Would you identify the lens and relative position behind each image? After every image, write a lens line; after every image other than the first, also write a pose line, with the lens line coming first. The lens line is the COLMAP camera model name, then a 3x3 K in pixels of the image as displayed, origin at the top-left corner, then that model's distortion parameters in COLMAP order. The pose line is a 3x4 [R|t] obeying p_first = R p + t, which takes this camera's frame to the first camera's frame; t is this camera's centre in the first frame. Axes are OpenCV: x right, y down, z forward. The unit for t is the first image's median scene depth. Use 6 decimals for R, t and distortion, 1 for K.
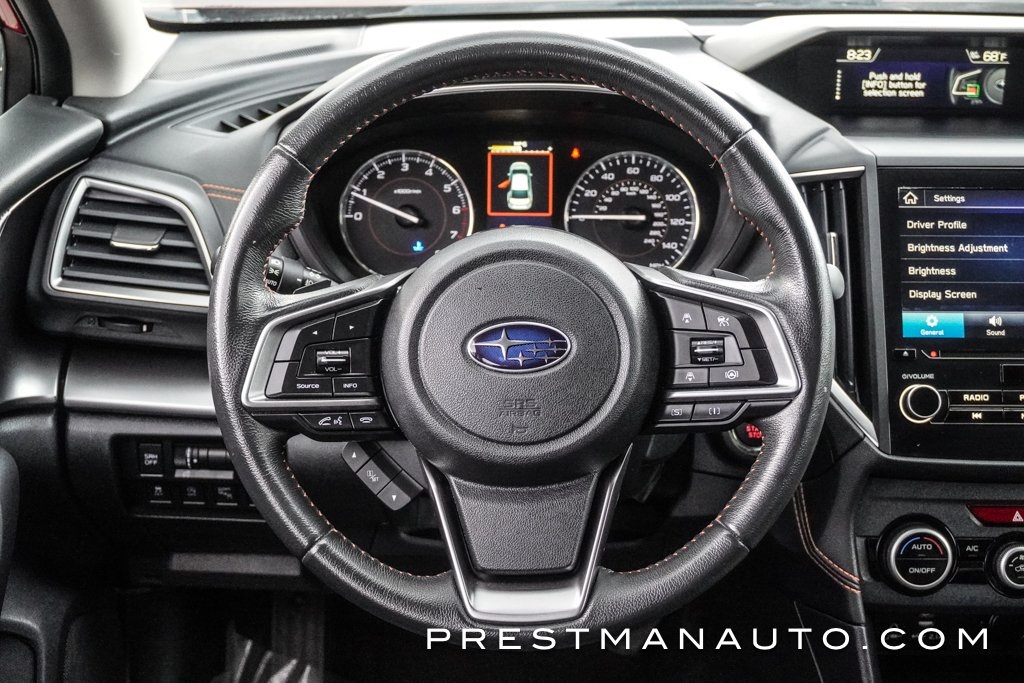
lens RADIAL K [[1489.1, 0, 541.6], [0, 1489.1, 365.2], [0, 0, 1]] dist [0.009705, 0.000000]
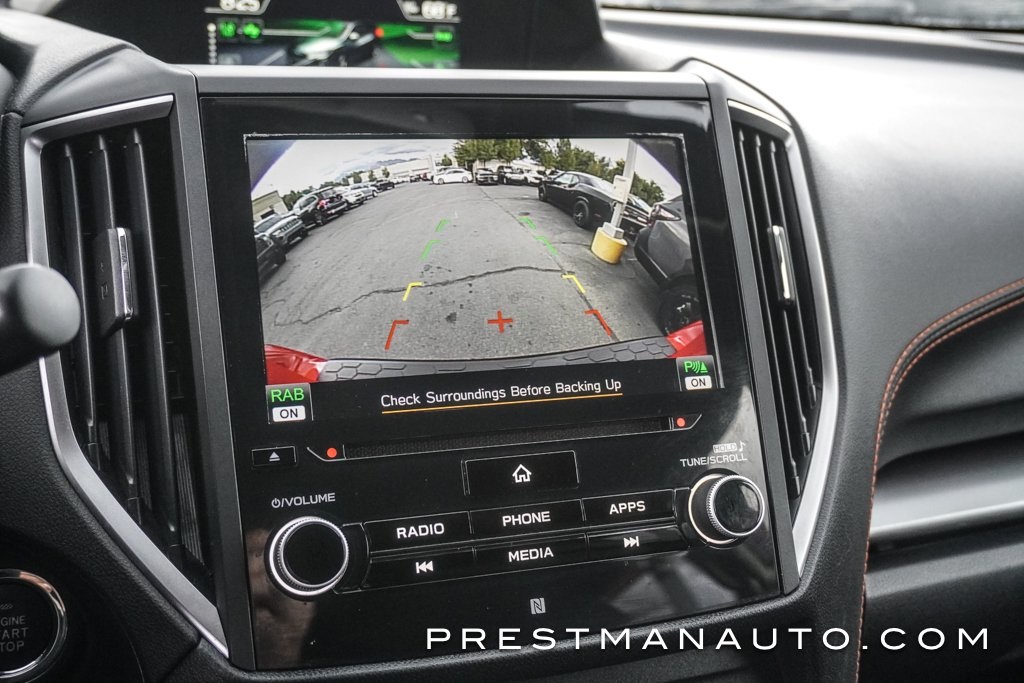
lens RADIAL K [[1196.6, 0, 516.7], [0, 1196.6, 342.3], [0, 0, 1]] dist [0.013883, 0.000000]
pose [[0.952893, -0.062216, 0.296857, 0.185674], [0.088519, 0.993172, -0.075989, -0.007299], [-0.290102, 0.098687, 0.951894, 0.537831]]
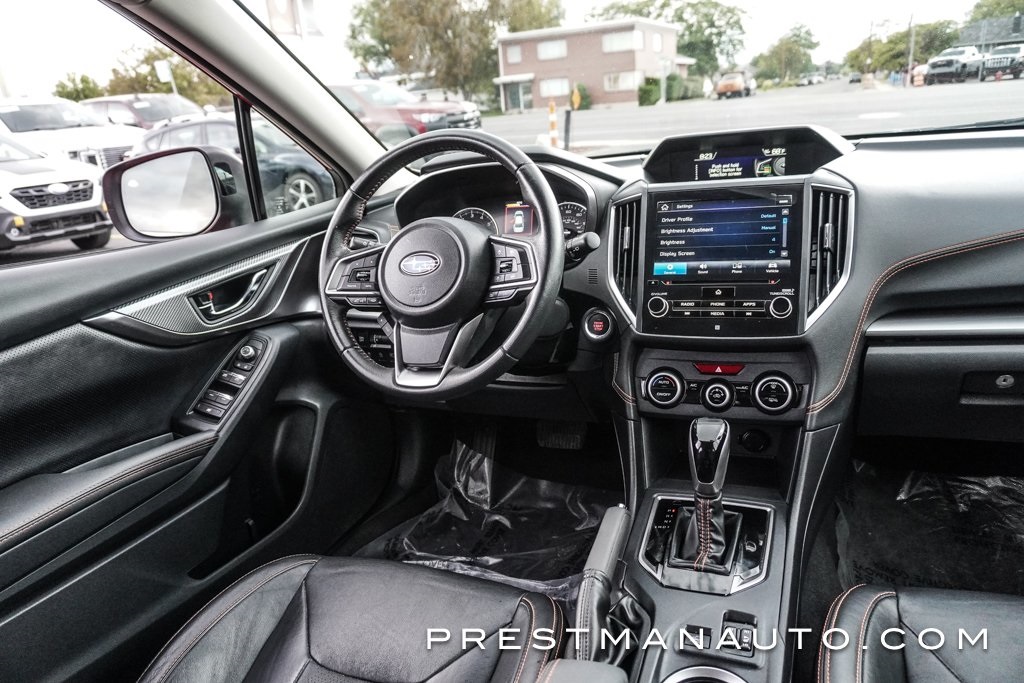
lens RADIAL K [[690.7, 0, 519.1], [0, 690.7, 339.2], [0, 0, 1]] dist [-0.015618, 0.016336]
pose [[0.917748, 0.014470, -0.396899, 0.404079], [-0.043396, 0.997006, -0.063996, 0.121432], [0.394785, 0.075956, 0.915629, 0.083274]]
